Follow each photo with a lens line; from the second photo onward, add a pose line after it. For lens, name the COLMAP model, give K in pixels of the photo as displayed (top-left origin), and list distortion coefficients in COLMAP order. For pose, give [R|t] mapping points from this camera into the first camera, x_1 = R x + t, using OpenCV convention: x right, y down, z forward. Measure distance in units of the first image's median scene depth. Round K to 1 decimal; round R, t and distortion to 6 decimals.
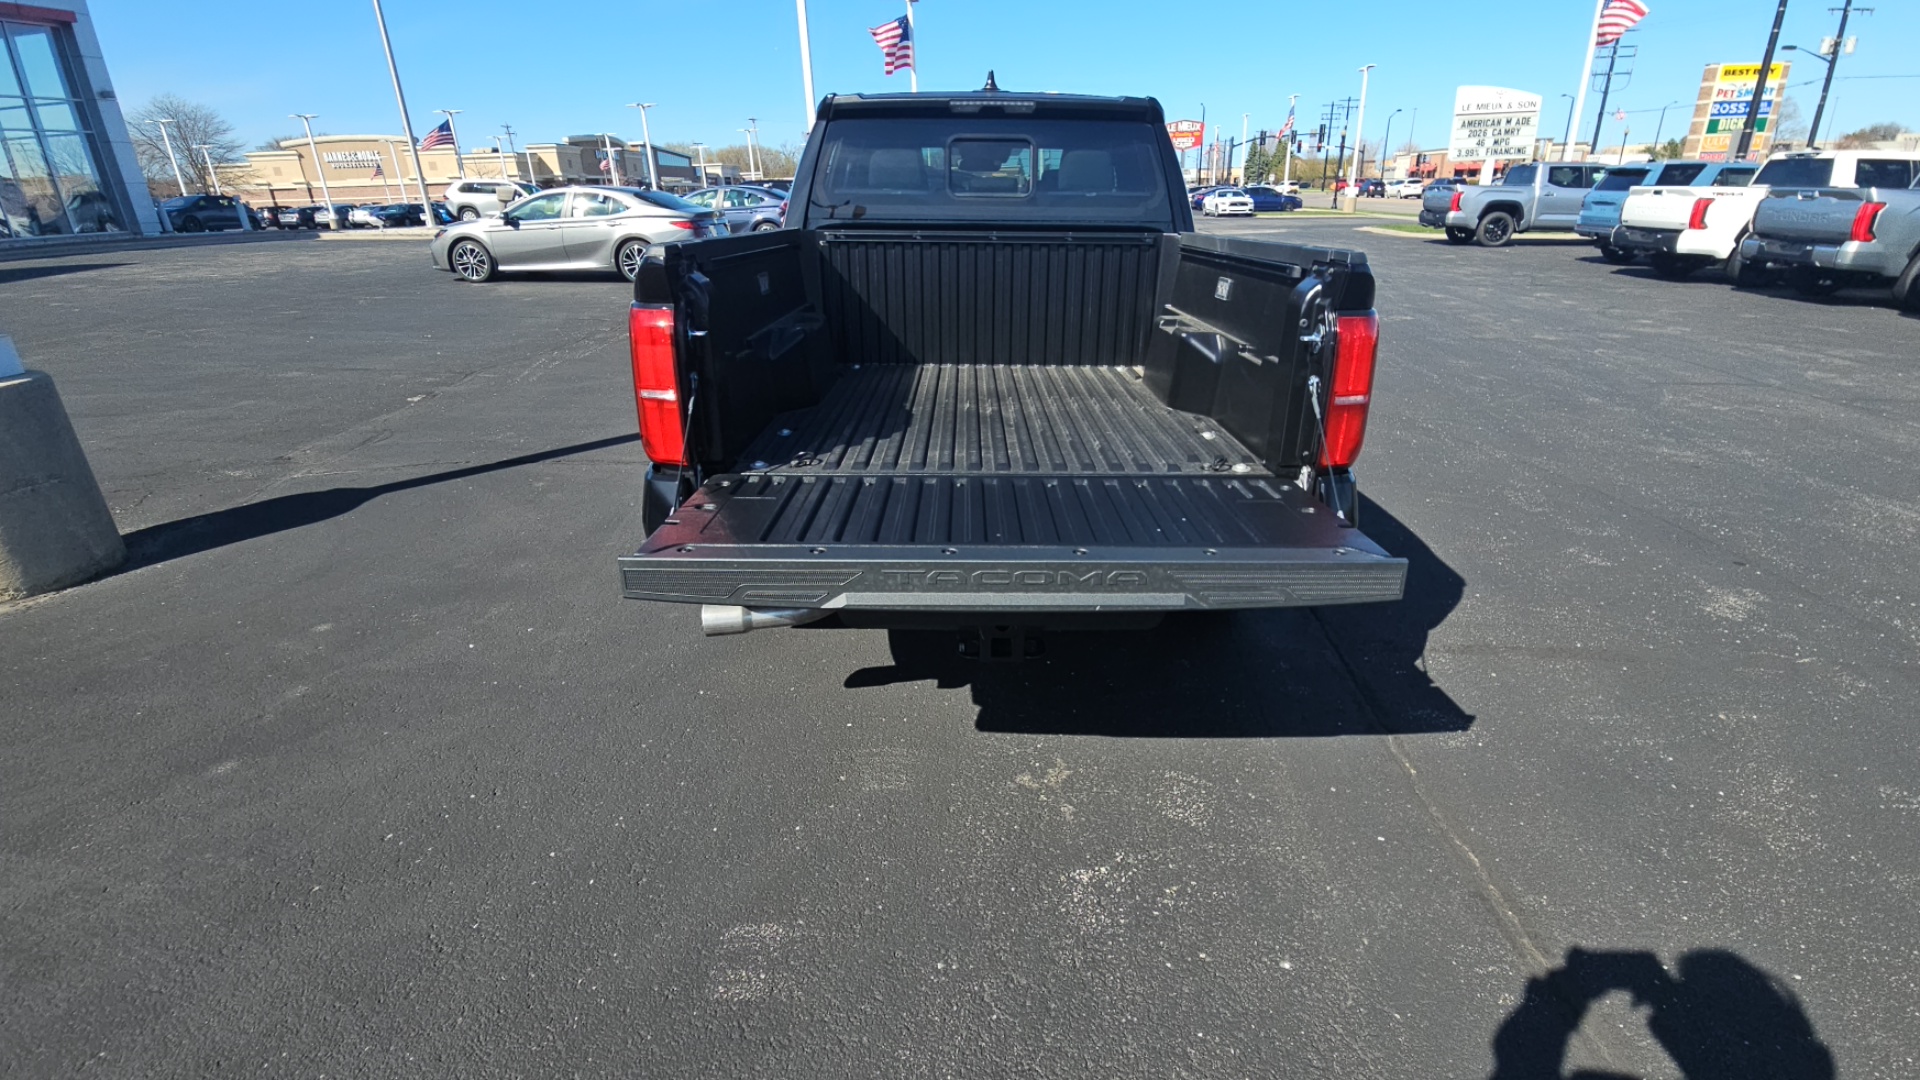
lens RADIAL K [[855.8, 0, 979.4], [0, 855.8, 548.6], [0, 0, 1]] dist [0.008700, -0.006929]
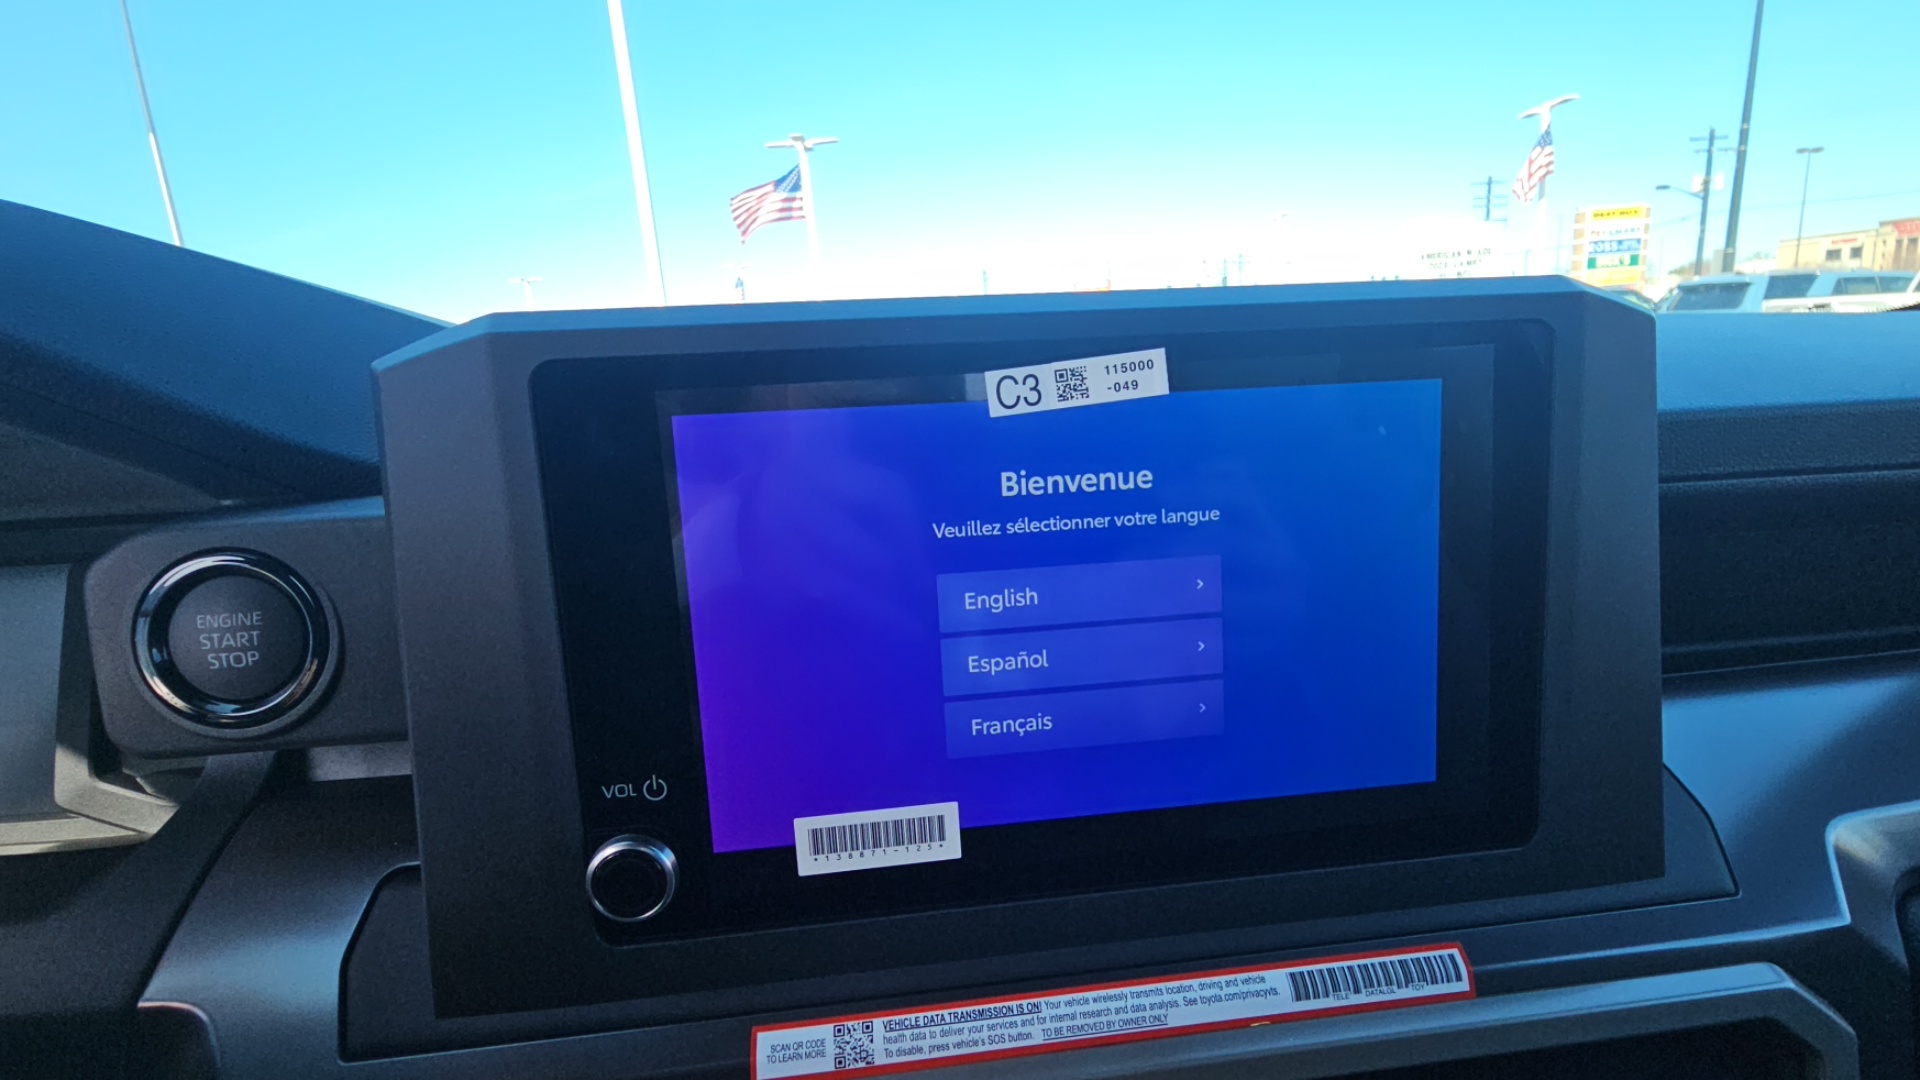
lens RADIAL K [[855.8, 0, 988.8], [0, 855.8, 552.4], [0, 0, 1]] dist [0.008700, -0.006929]
pose [[0.993837, -0.063990, 0.090521, -0.004732], [0.077960, 0.983978, -0.160345, -0.145815], [-0.078810, 0.166414, 0.982902, 0.379013]]
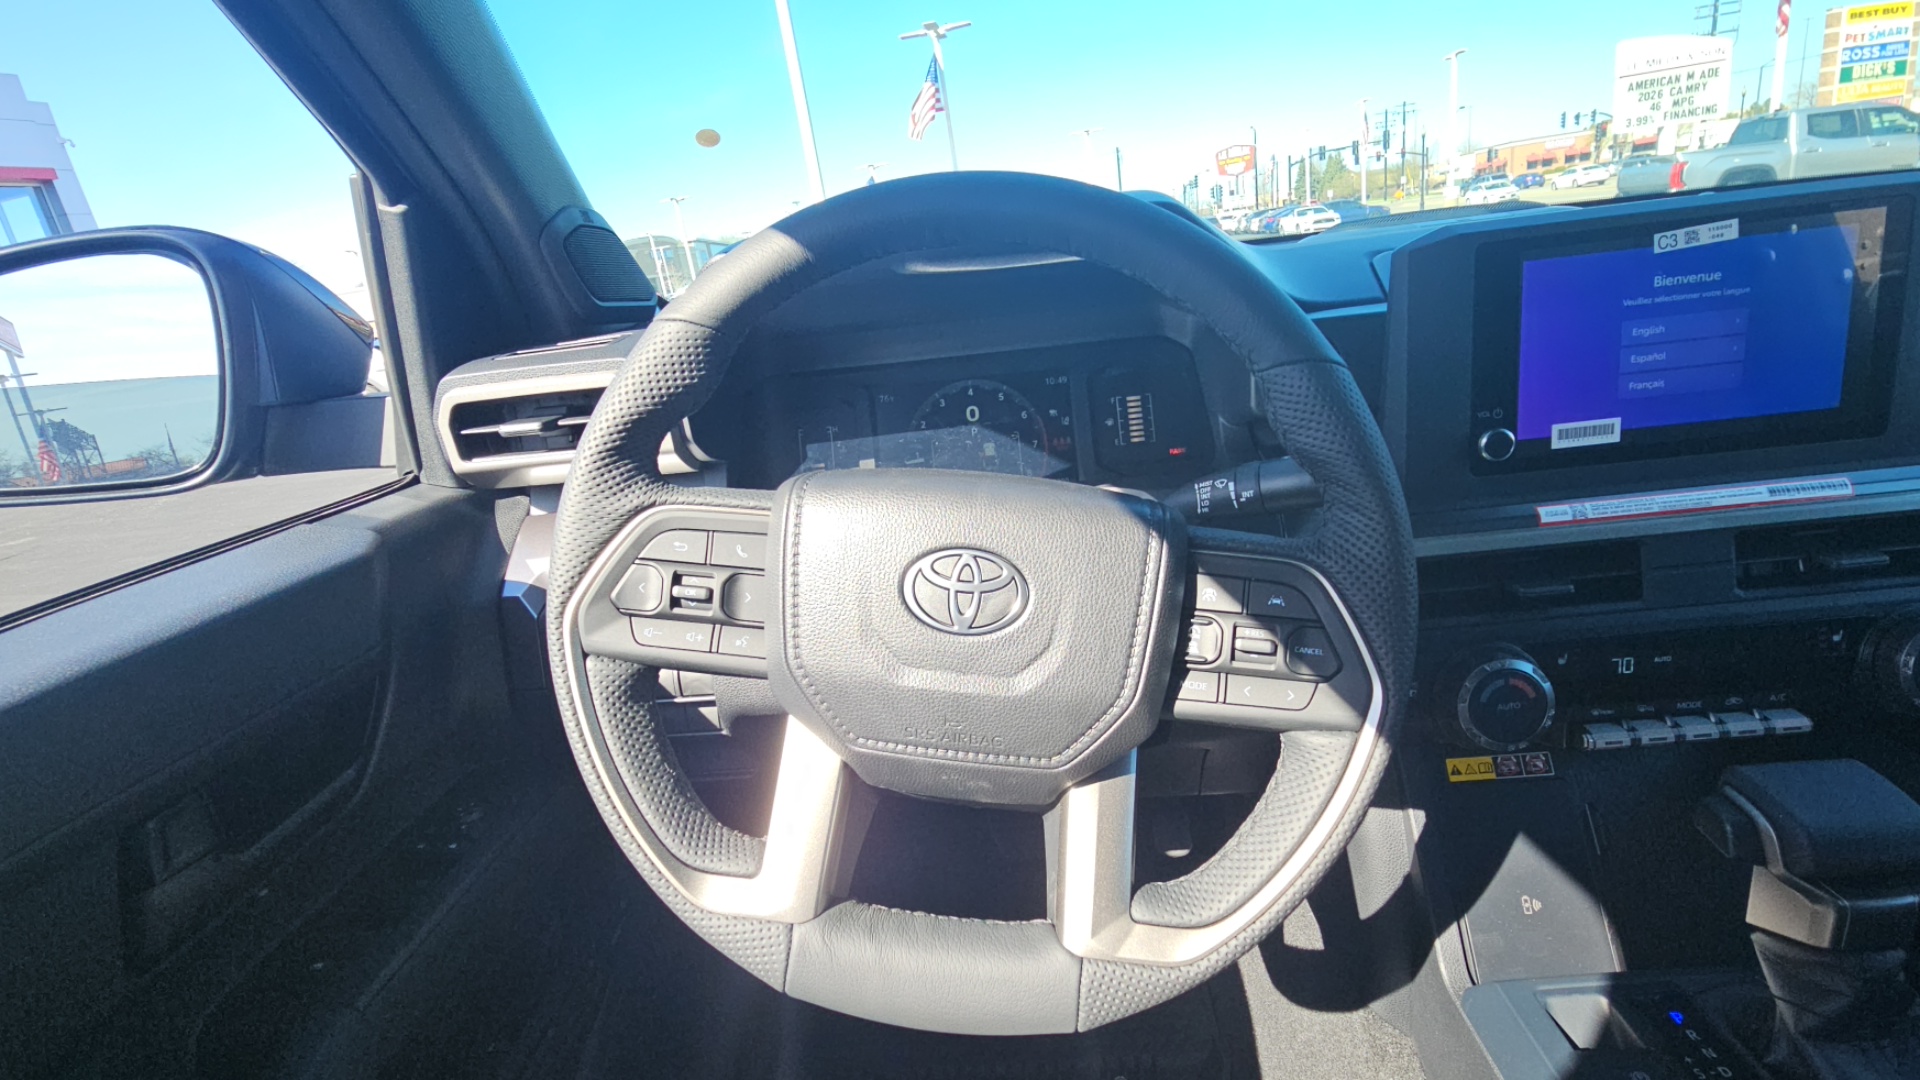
lens RADIAL K [[855.8, 0, 988.2], [0, 855.8, 546.3], [0, 0, 1]] dist [0.008700, -0.006929]
pose [[0.992854, -0.093037, -0.074729, -0.036329], [0.088403, 0.994084, -0.063108, -0.136314], [0.080158, 0.056051, 0.995205, 0.349010]]
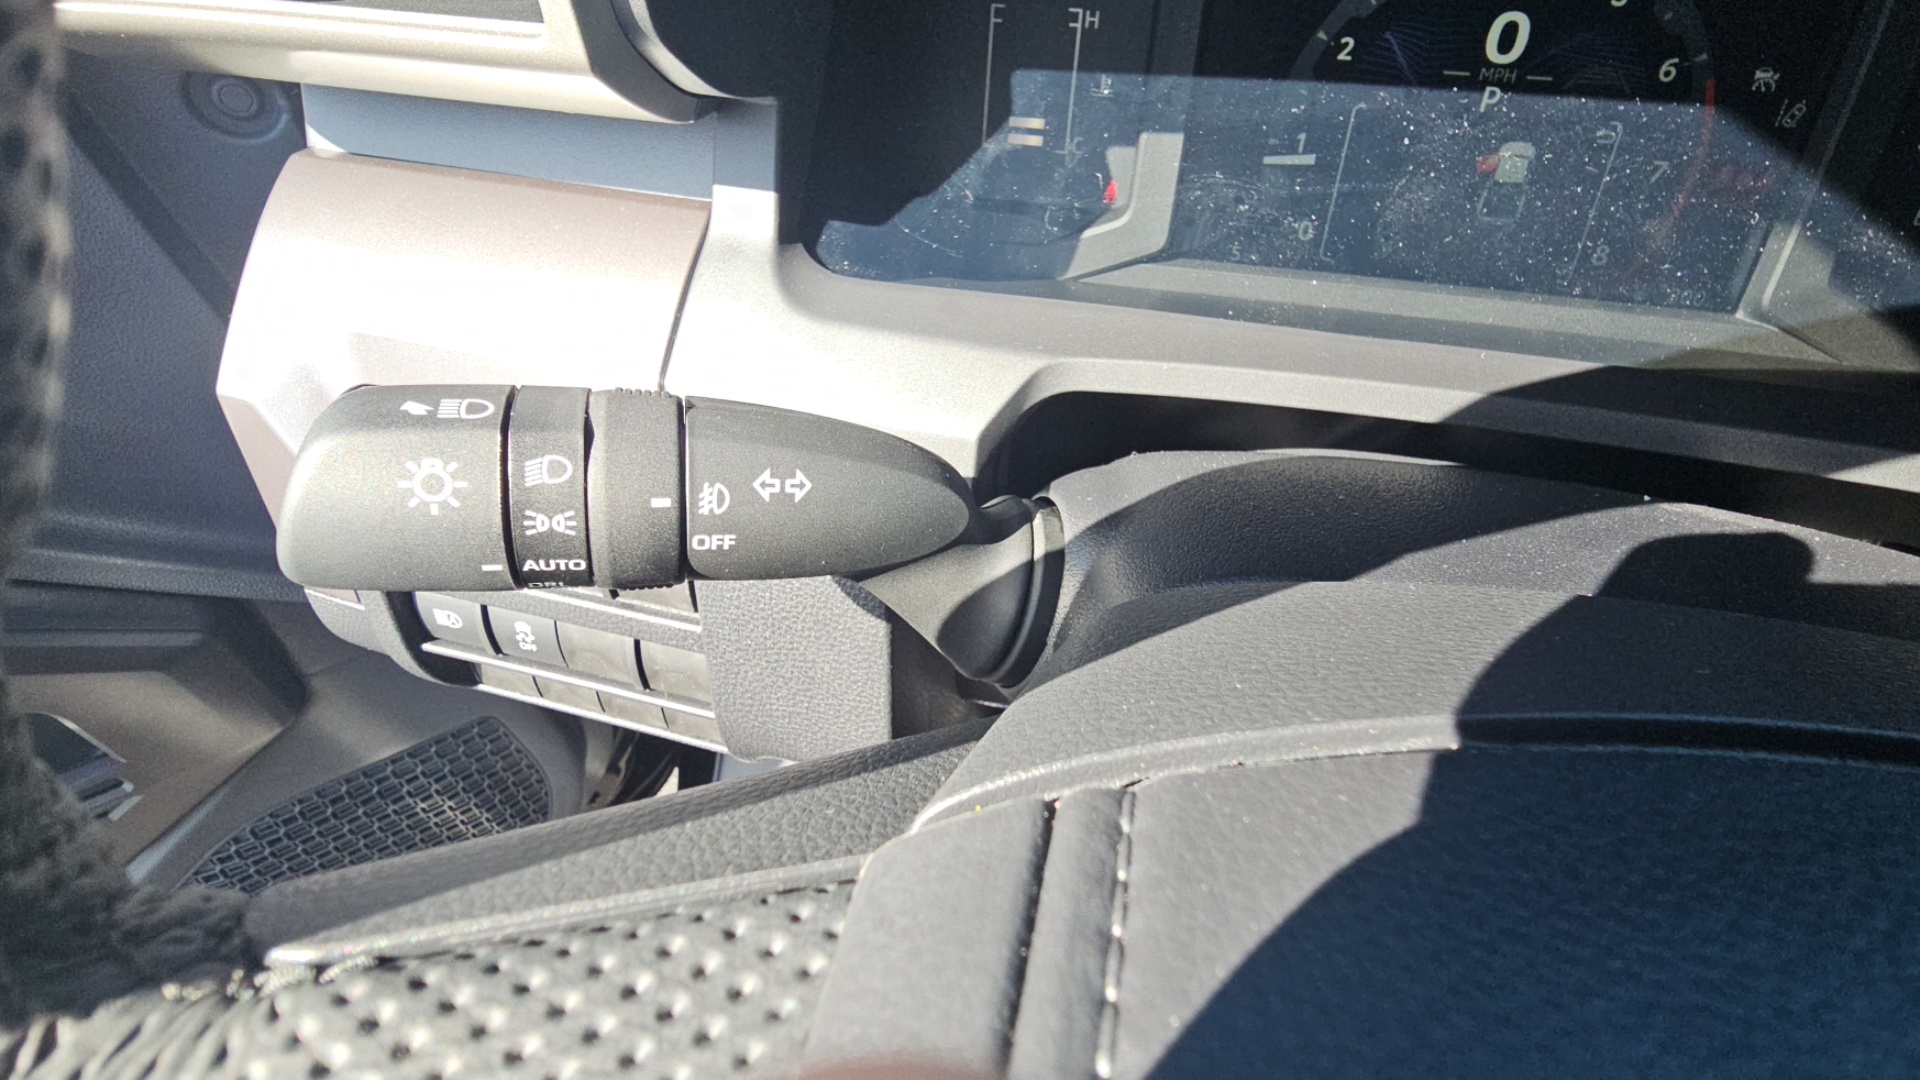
lens RADIAL K [[855.8, 0, 979.4], [0, 855.8, 541.6], [0, 0, 1]] dist [0.008700, -0.006929]
pose [[0.971699, 0.160080, -0.173711, -0.048406], [-0.076152, 0.908389, 0.411133, -0.146638], [0.223611, -0.386269, 0.894871, 0.384764]]
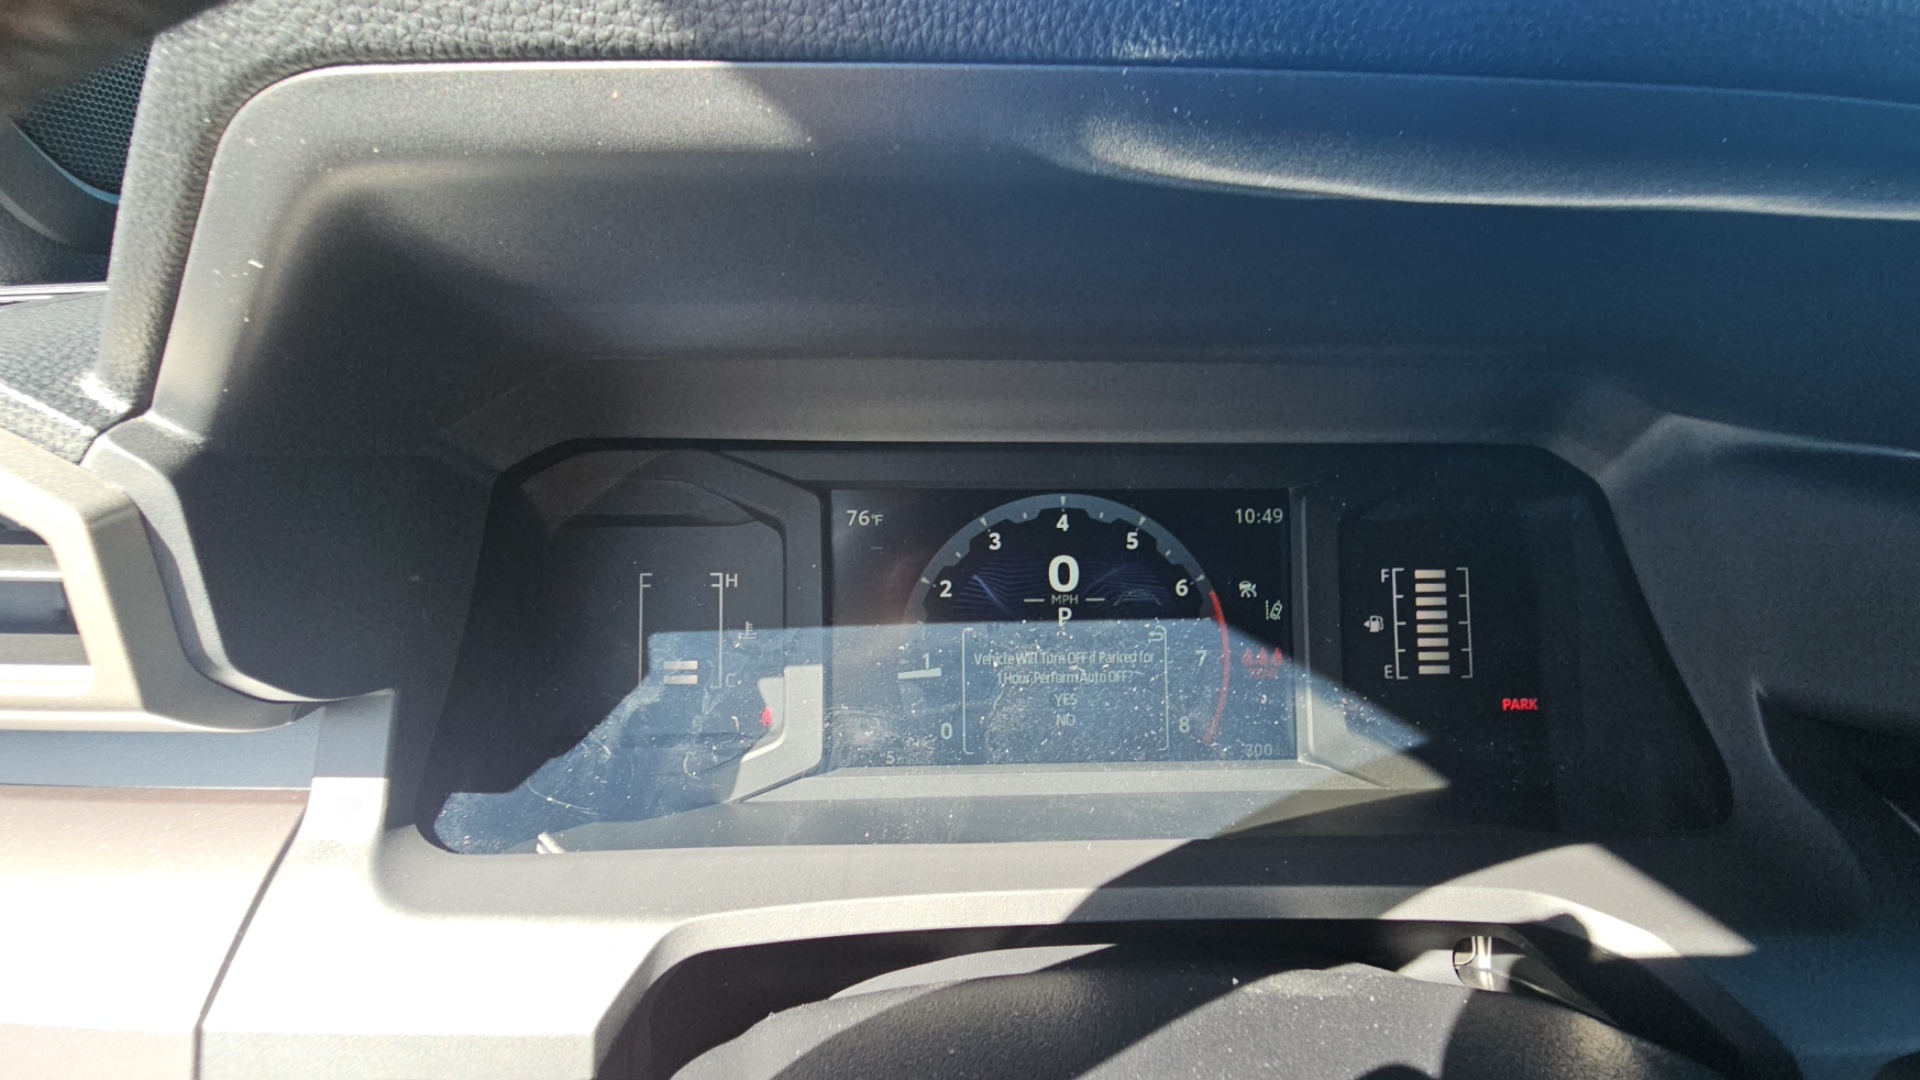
lens RADIAL K [[855.8, 0, 976.0], [0, 855.8, 552.3], [0, 0, 1]] dist [0.008700, -0.006929]
pose [[0.999056, -0.007515, 0.042775, -0.045272], [0.010465, 0.997550, -0.069175, -0.149081], [-0.042151, 0.069557, 0.996687, 0.384614]]
